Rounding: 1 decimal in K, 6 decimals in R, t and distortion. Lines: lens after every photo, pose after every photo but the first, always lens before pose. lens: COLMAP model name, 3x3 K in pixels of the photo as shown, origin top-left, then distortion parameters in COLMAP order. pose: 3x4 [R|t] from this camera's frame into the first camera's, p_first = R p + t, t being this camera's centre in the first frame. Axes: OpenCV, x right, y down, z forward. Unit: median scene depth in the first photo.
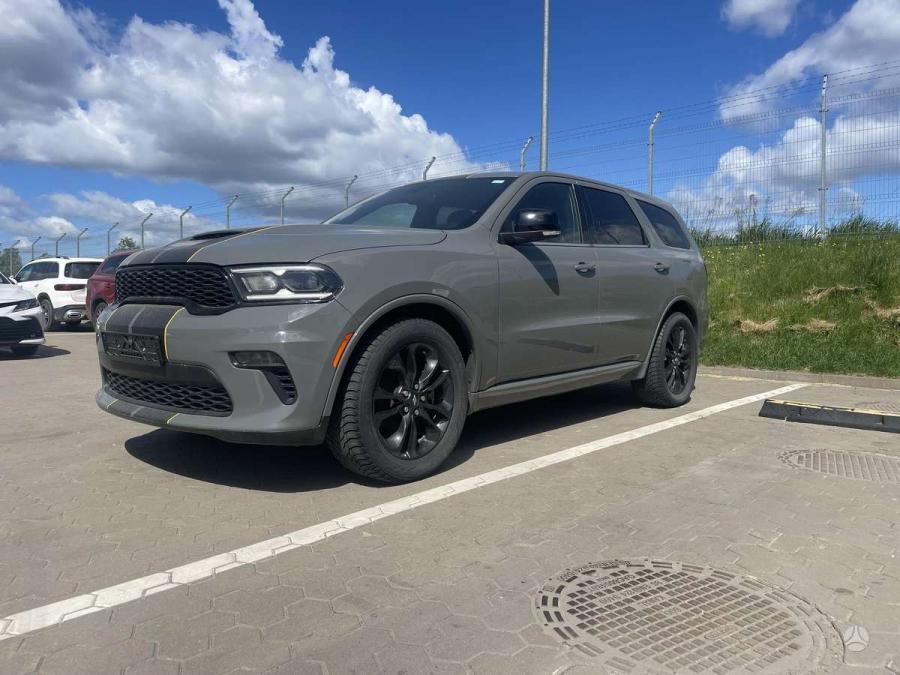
lens RADIAL K [[676.3, 0, 452.4], [0, 676.3, 332.5], [0, 0, 1]] dist [0.083764, -0.096303]
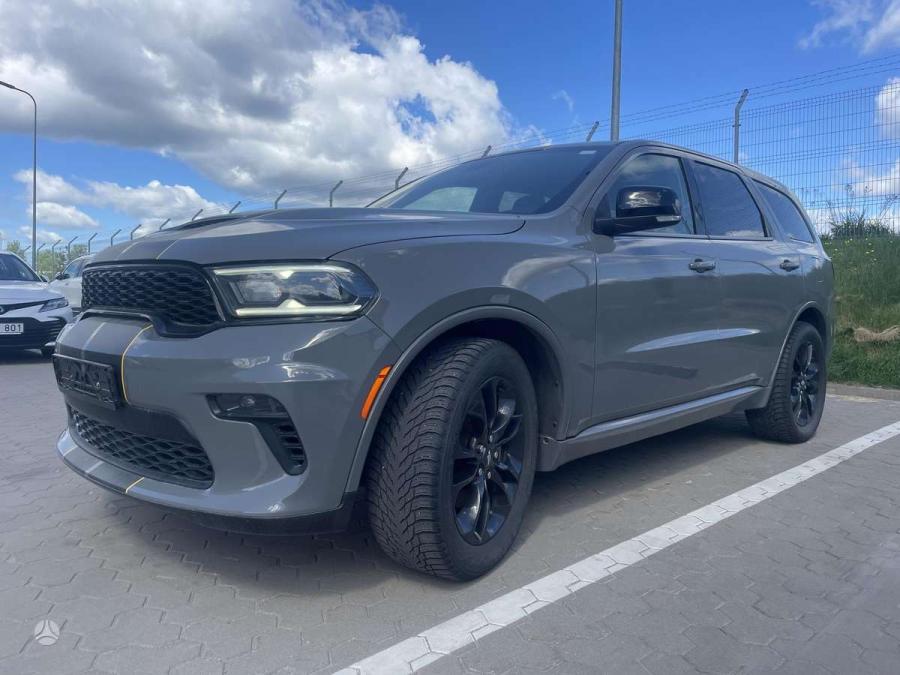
lens RADIAL K [[679.3, 0, 448.0], [0, 679.3, 341.4], [0, 0, 1]] dist [0.083231, -0.111094]
pose [[0.996984, 0.010314, -0.076916, -0.032938], [-0.008972, 0.999802, 0.017771, -0.030440], [0.077084, -0.017028, 0.996879, 0.281444]]
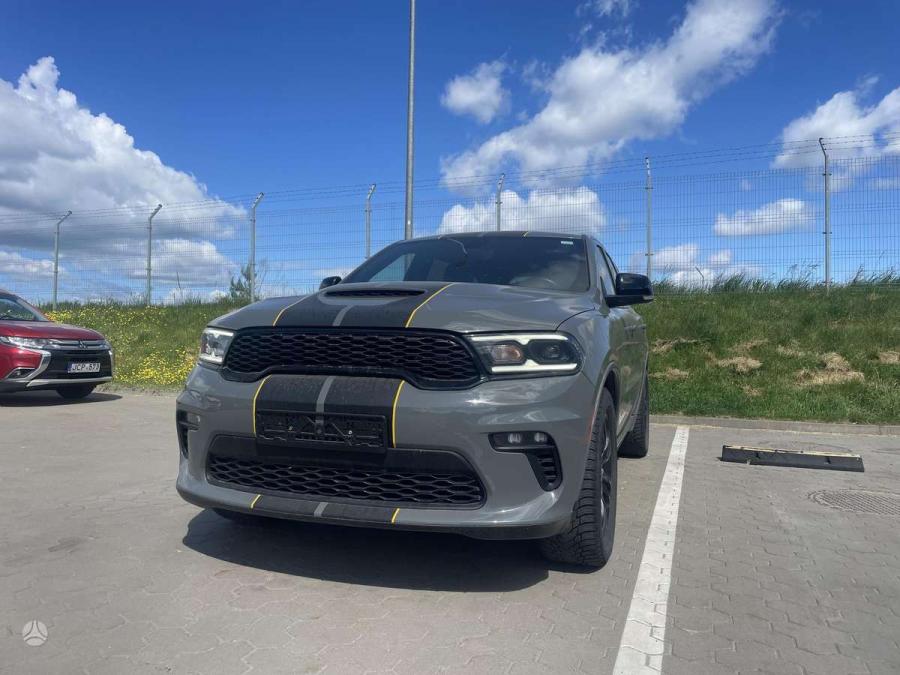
lens RADIAL K [[676.3, 0, 452.4], [0, 676.3, 332.5], [0, 0, 1]] dist [0.083764, -0.096303]
pose [[0.930672, 0.012047, 0.365657, -0.559525], [0.009589, 0.998311, -0.057296, -0.041380], [-0.365730, 0.056830, 0.928984, 0.168362]]
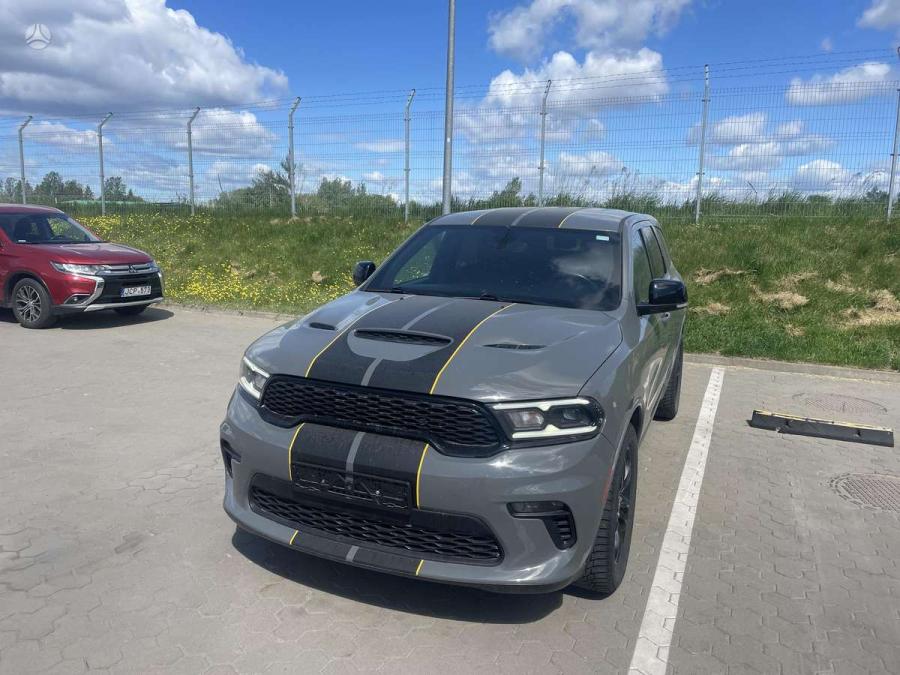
lens RADIAL K [[676.3, 0, 452.4], [0, 676.3, 332.5], [0, 0, 1]] dist [0.083764, -0.096303]
pose [[0.951939, -0.033112, 0.304493, -0.544084], [-0.003875, 0.992758, 0.120072, -0.250185], [-0.306263, -0.115481, 0.944916, 0.149051]]
